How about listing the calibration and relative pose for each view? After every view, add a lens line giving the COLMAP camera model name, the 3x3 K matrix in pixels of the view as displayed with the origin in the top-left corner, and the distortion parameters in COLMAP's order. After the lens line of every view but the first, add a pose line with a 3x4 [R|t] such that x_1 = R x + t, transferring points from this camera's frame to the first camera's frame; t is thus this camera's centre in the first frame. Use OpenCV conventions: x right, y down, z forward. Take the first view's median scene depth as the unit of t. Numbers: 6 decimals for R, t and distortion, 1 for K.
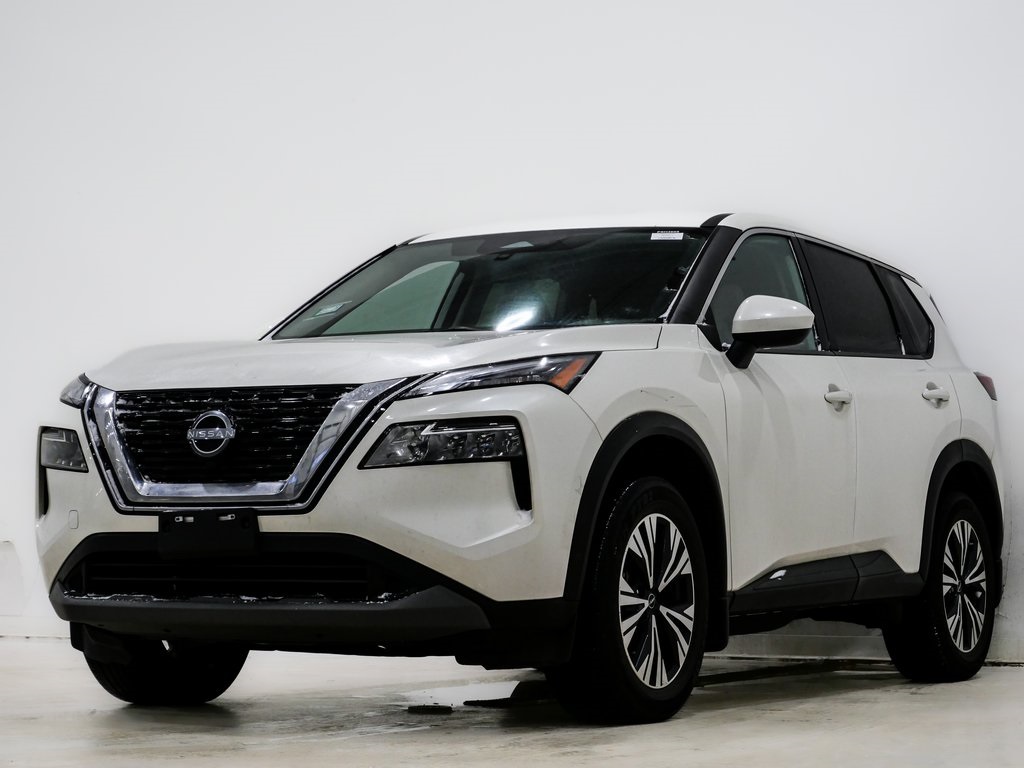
lens RADIAL K [[2576.8, 0, 510.8], [0, 2576.8, 384.0], [0, 0, 1]] dist [0.039578, 0.000000]
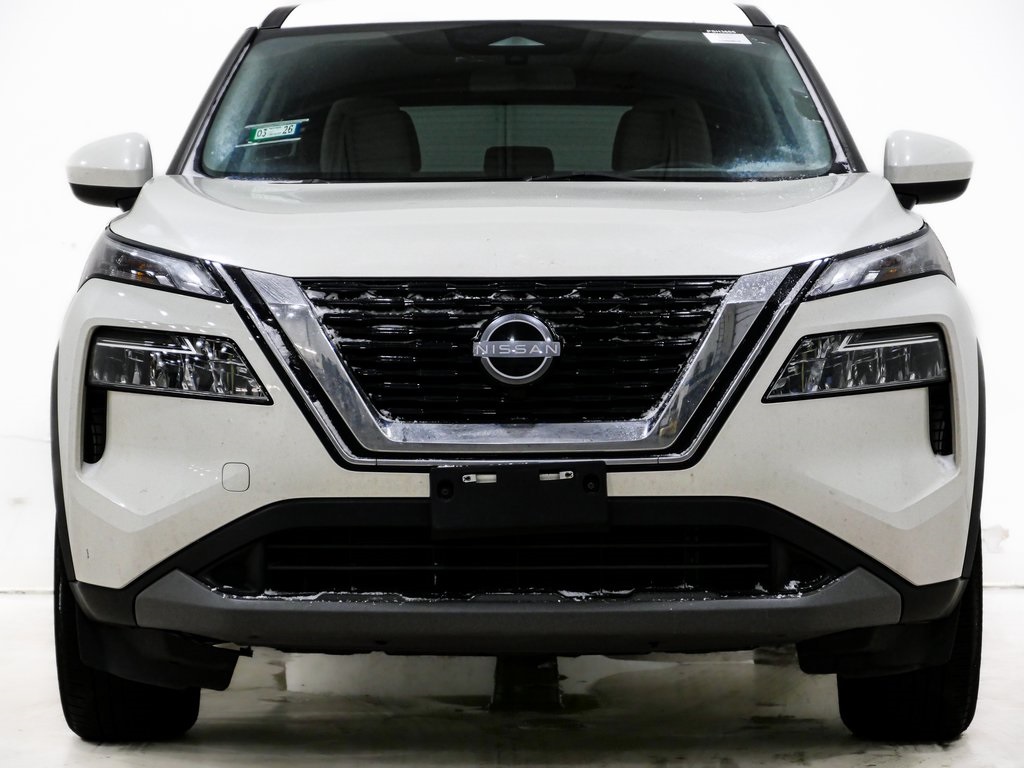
lens RADIAL K [[3449.0, 0, 513.6], [0, 3449.0, 383.1], [0, 0, 1]] dist [-0.049717, 0.000000]
pose [[0.884265, -0.013292, 0.466796, -0.529877], [-0.021543, 0.997369, 0.069210, -0.033119], [-0.466488, -0.071256, 0.881653, 0.219896]]
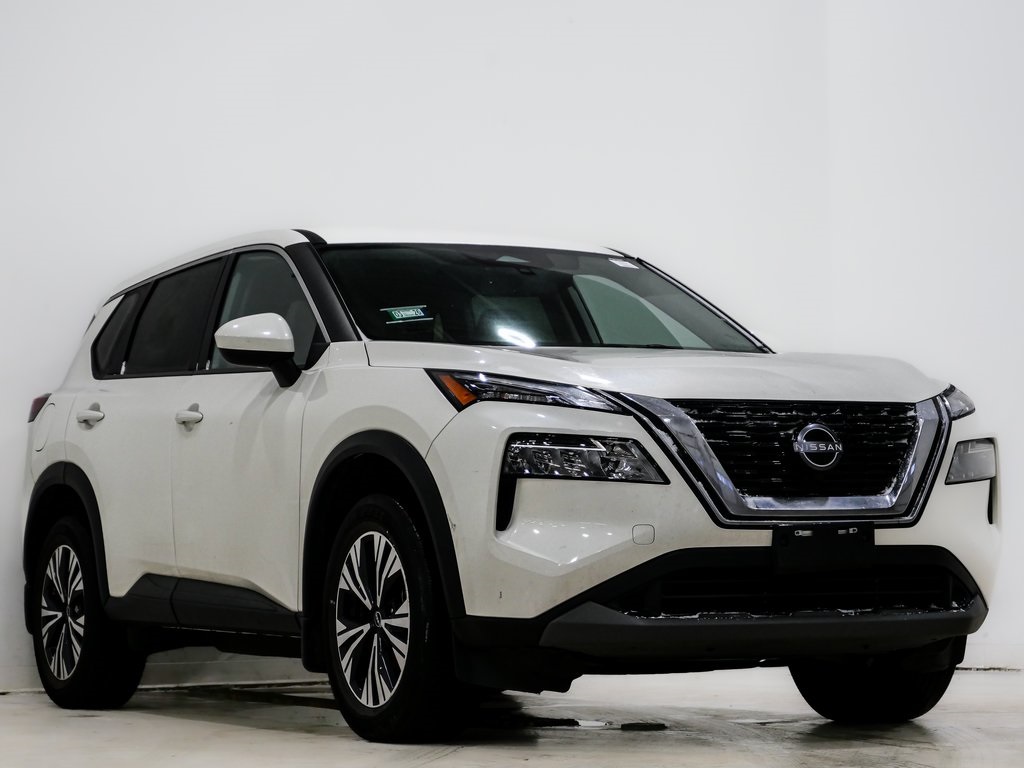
lens RADIAL K [[2697.2, 0, 510.7], [0, 2697.2, 386.1], [0, 0, 1]] dist [0.078301, 0.000000]
pose [[0.569787, 0.043515, 0.820639, -1.039751], [-0.033458, 0.998998, -0.029742, 0.030754], [-0.821111, -0.010510, 0.570672, 0.502964]]
